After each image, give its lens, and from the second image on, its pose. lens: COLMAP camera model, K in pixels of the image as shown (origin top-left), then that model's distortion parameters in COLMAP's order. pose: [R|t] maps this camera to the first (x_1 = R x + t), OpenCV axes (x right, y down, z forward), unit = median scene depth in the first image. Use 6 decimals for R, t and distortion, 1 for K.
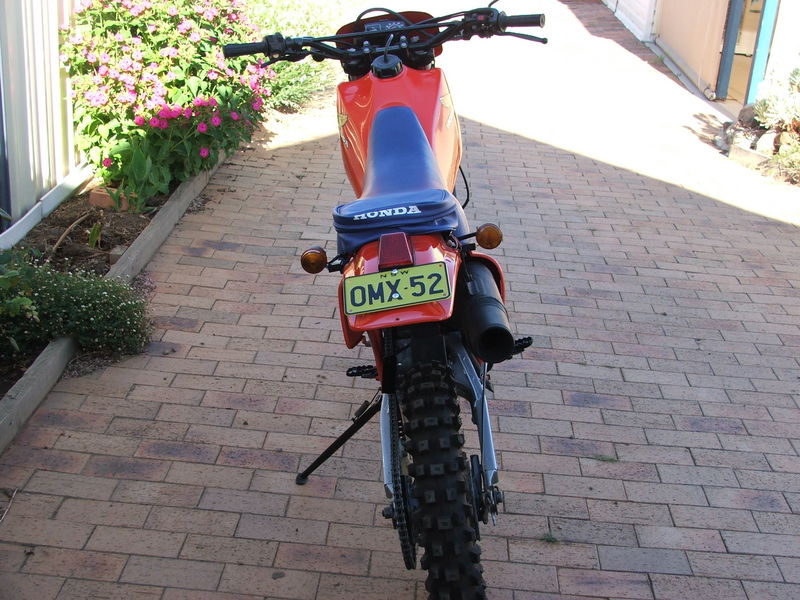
lens RADIAL K [[1118.6, 0, 400.0], [0, 1118.6, 300.0], [0, 0, 1]] dist [-0.118781, 0.304427]
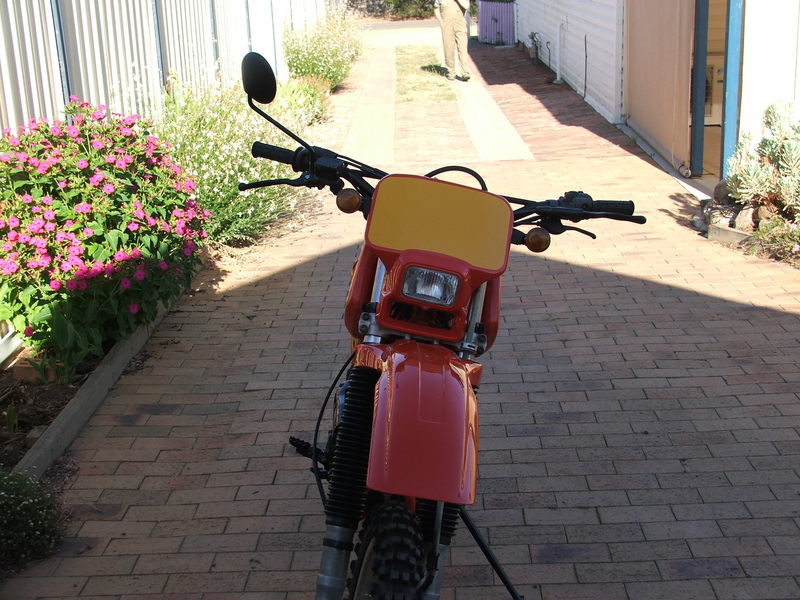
lens RADIAL K [[1118.6, 0, 400.0], [0, 1118.6, 300.0], [0, 0, 1]] dist [-0.118781, 0.304427]
pose [[0.993233, -0.115826, -0.008501, 0.055251], [0.114592, 0.989287, -0.090444, -0.031424], [0.018886, 0.088858, 0.995865, 0.082325]]
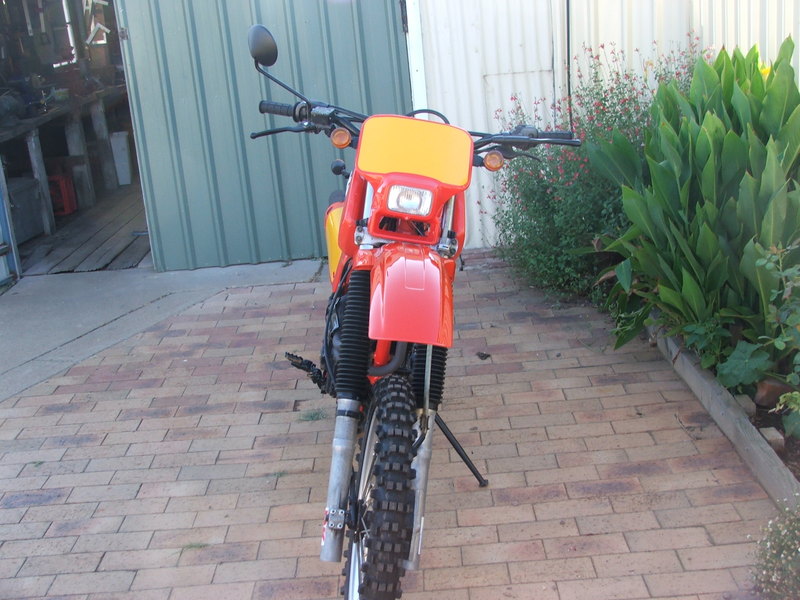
lens RADIAL K [[1118.6, 0, 400.0], [0, 1118.6, 300.0], [0, 0, 1]] dist [-0.118781, 0.304427]
pose [[-0.998672, 0.020217, -0.047386, 0.030638], [-0.012321, 0.799375, 0.600707, -0.427689], [0.050024, 0.600493, -0.798064, 1.129974]]
